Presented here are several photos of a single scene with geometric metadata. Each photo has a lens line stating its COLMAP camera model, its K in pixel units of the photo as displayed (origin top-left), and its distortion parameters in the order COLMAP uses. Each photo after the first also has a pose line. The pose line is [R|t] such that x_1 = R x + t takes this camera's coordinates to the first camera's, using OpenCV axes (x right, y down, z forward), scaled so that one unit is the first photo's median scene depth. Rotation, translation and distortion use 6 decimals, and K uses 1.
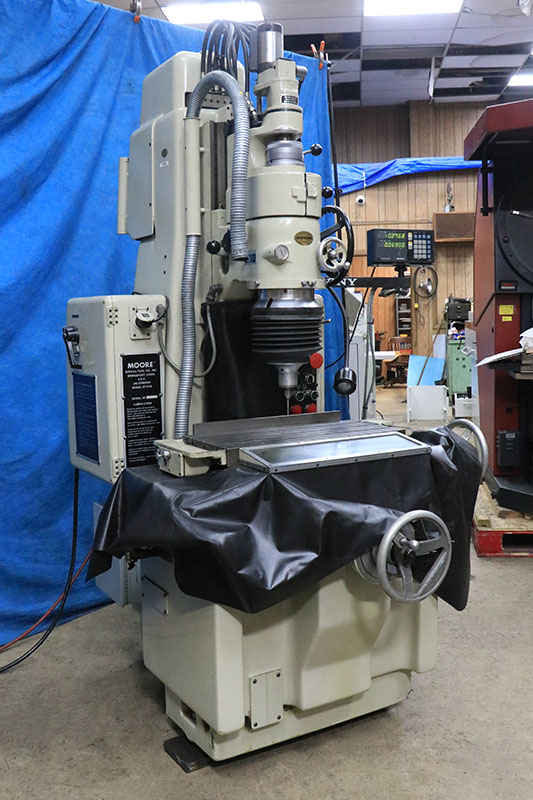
lens RADIAL K [[861.7, 0, 267.7], [0, 861.7, 400.9], [0, 0, 1]] dist [-0.066227, 0.000000]
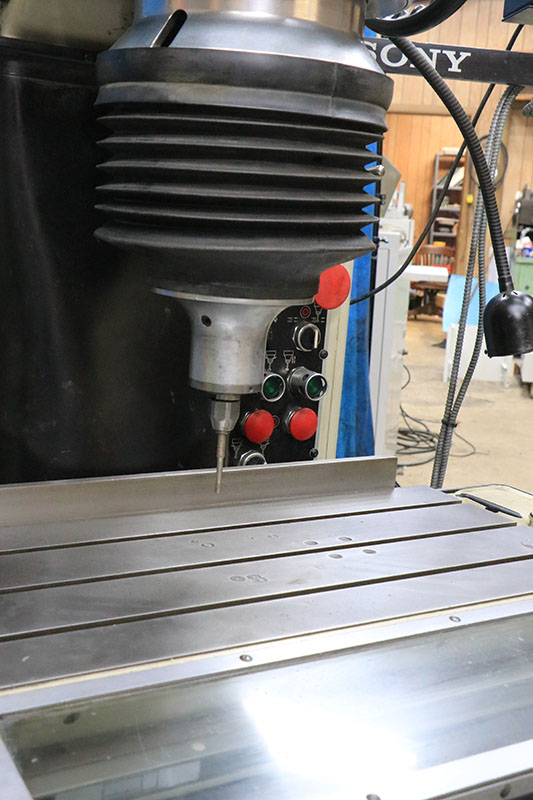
lens RADIAL K [[1003.1, 0, 267.3], [0, 1003.1, 402.1], [0, 0, 1]] dist [0.096687, 0.000000]
pose [[0.995837, 0.085304, 0.032133, 0.009013], [-0.087861, 0.992142, 0.089082, -0.013494], [-0.024281, -0.091534, 0.995506, 0.236712]]
